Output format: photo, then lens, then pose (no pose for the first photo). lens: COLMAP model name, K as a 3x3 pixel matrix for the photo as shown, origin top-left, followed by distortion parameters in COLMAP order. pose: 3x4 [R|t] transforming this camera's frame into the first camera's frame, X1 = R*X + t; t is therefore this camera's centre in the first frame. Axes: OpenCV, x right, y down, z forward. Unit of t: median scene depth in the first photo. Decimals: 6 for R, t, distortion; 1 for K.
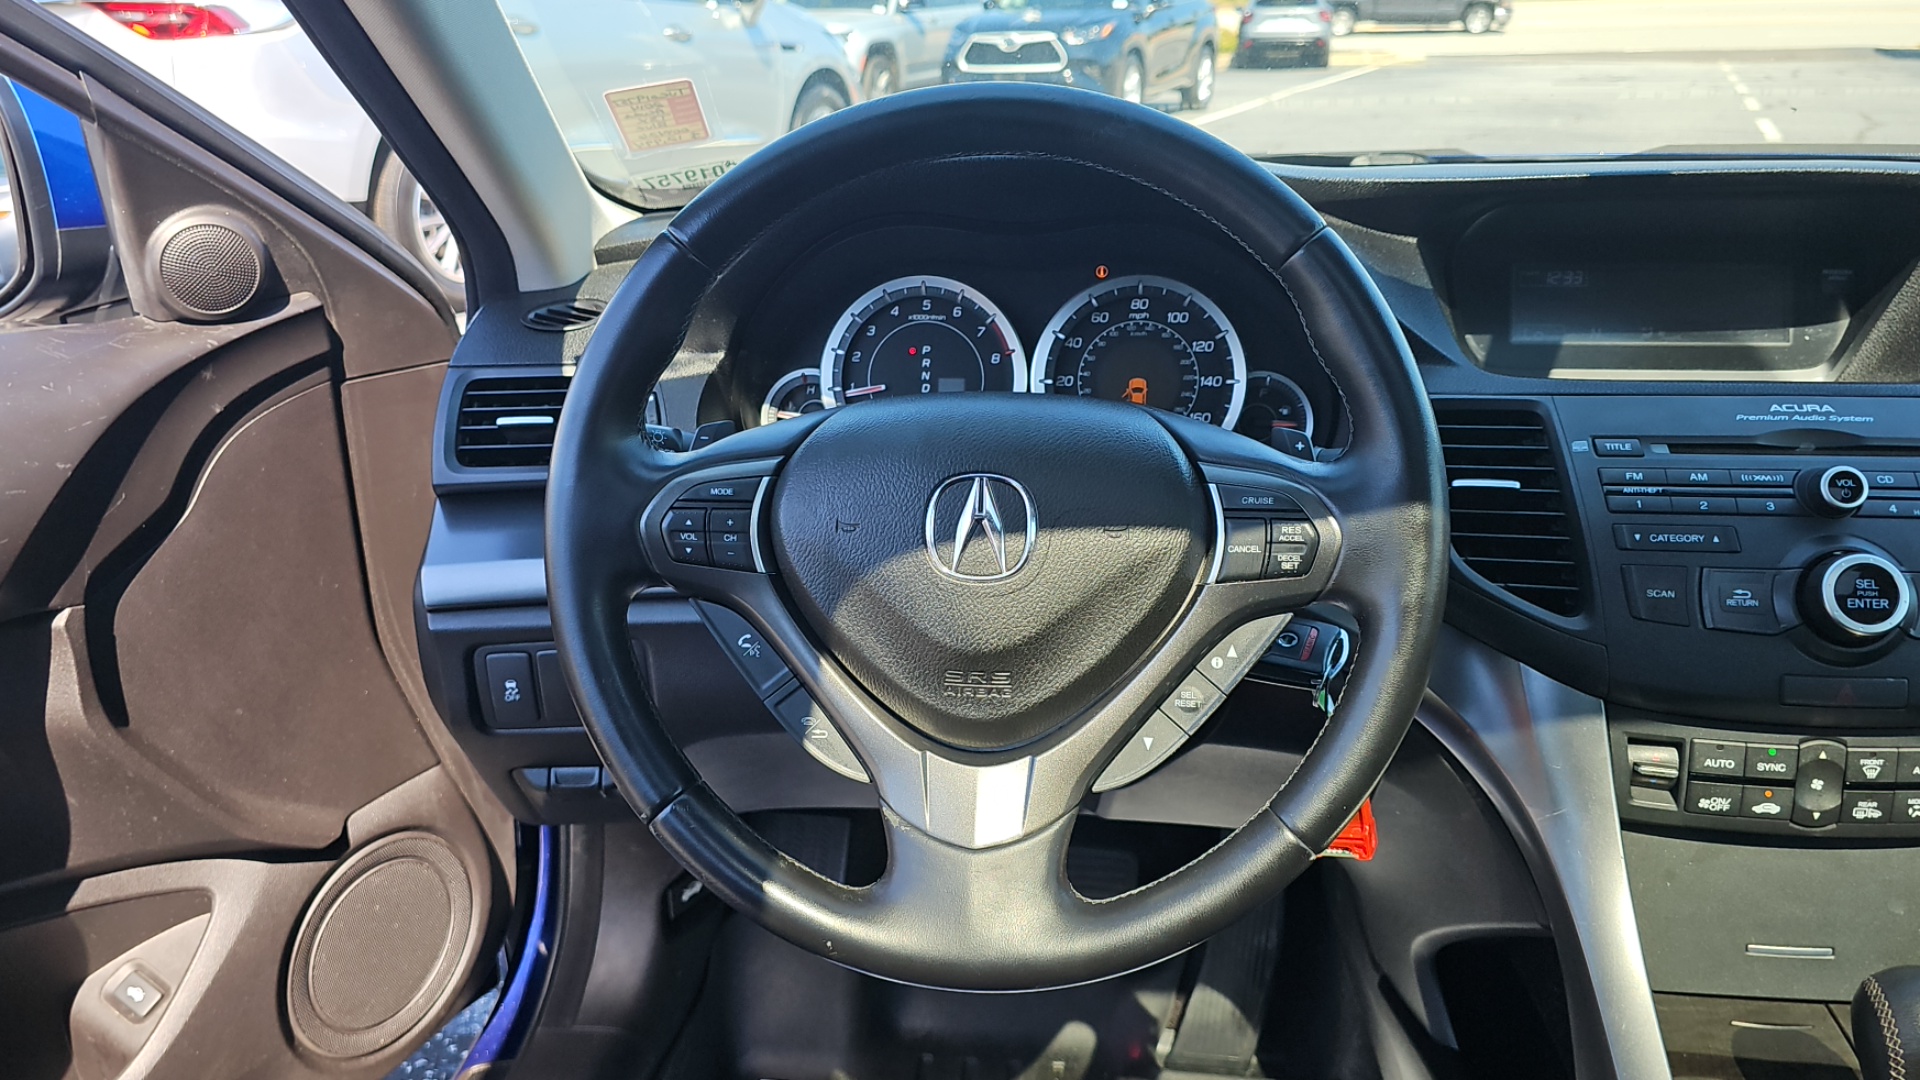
lens RADIAL K [[1409.6, 0, 955.7], [0, 1409.6, 532.6], [0, 0, 1]] dist [0.072089, -0.093903]
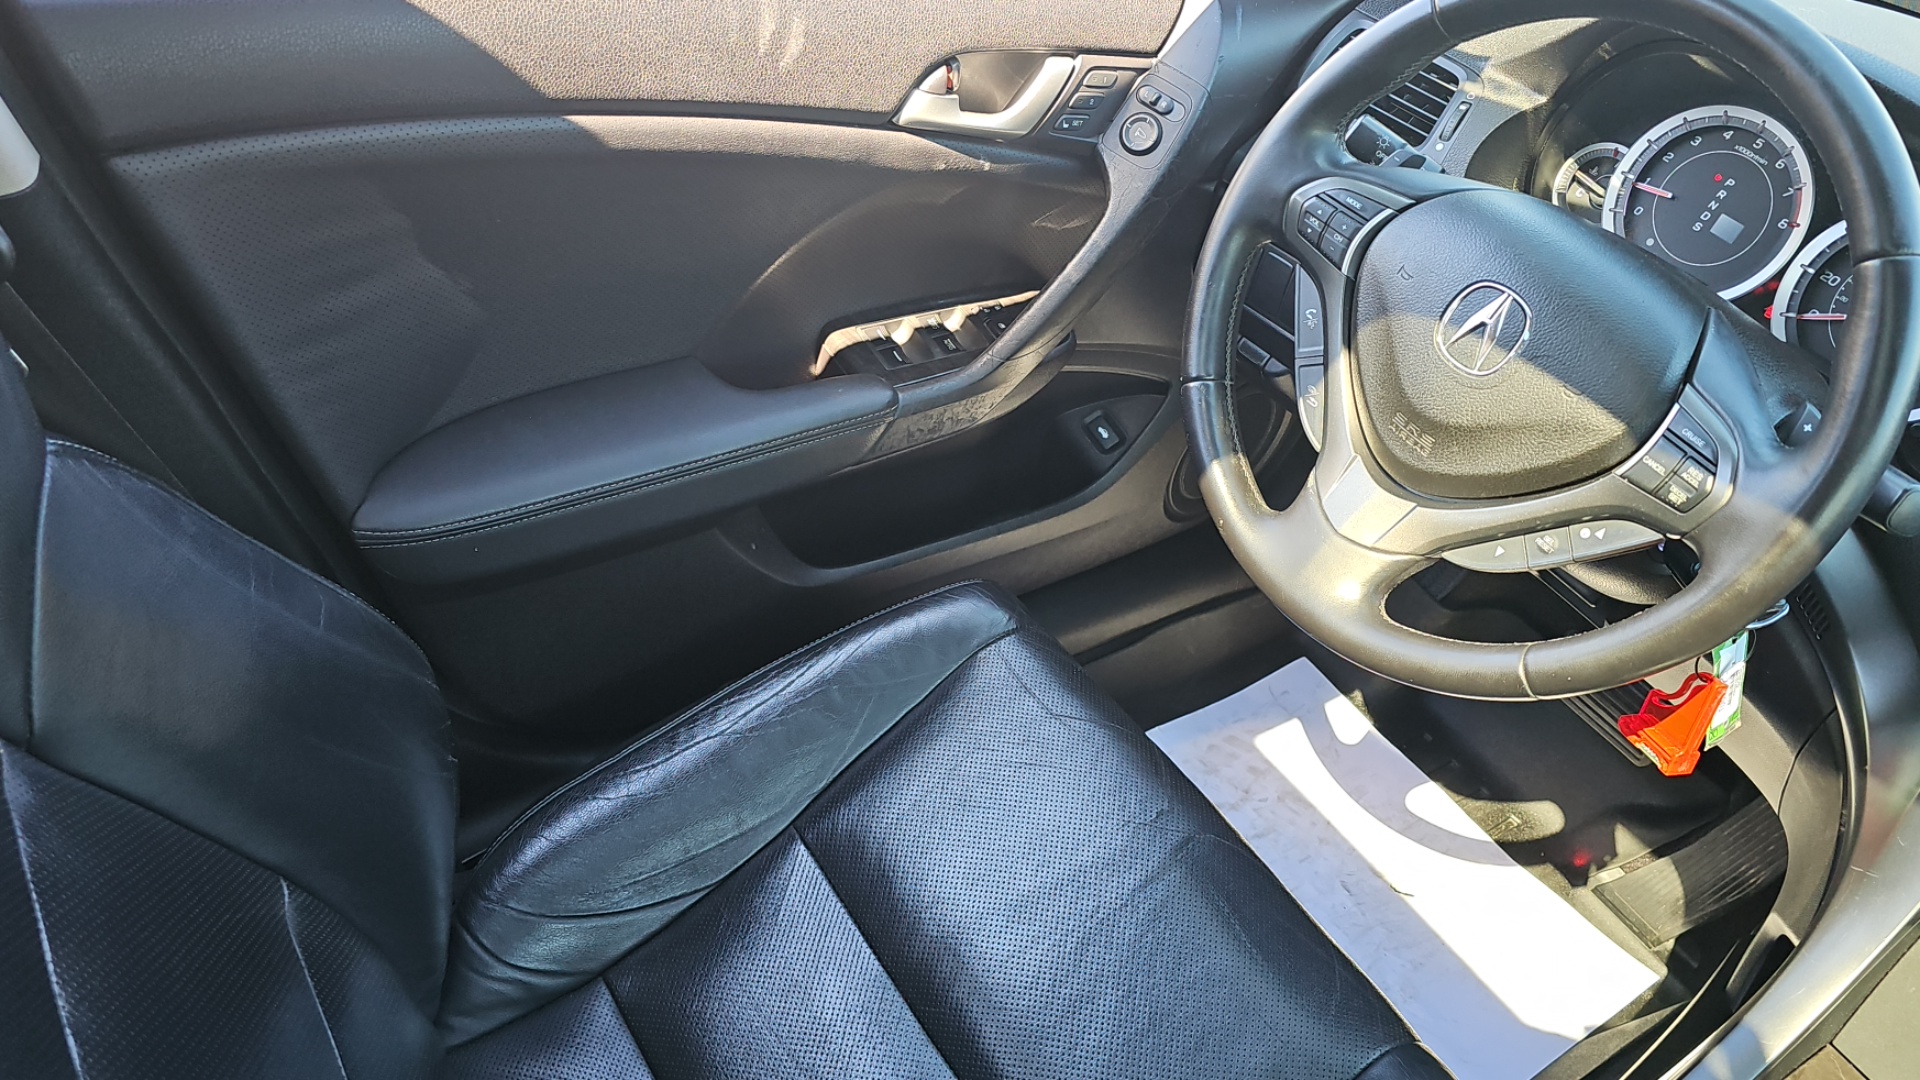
lens RADIAL K [[1395.0, 0, 960.0], [0, 1395.0, 540.0], [0, 0, 1]] dist [0.068771, -0.092660]
pose [[0.628089, 0.606177, -0.487907, 0.368250], [-0.433014, 0.793240, 0.428100, -0.155298], [0.646532, -0.057614, 0.760708, -0.208300]]
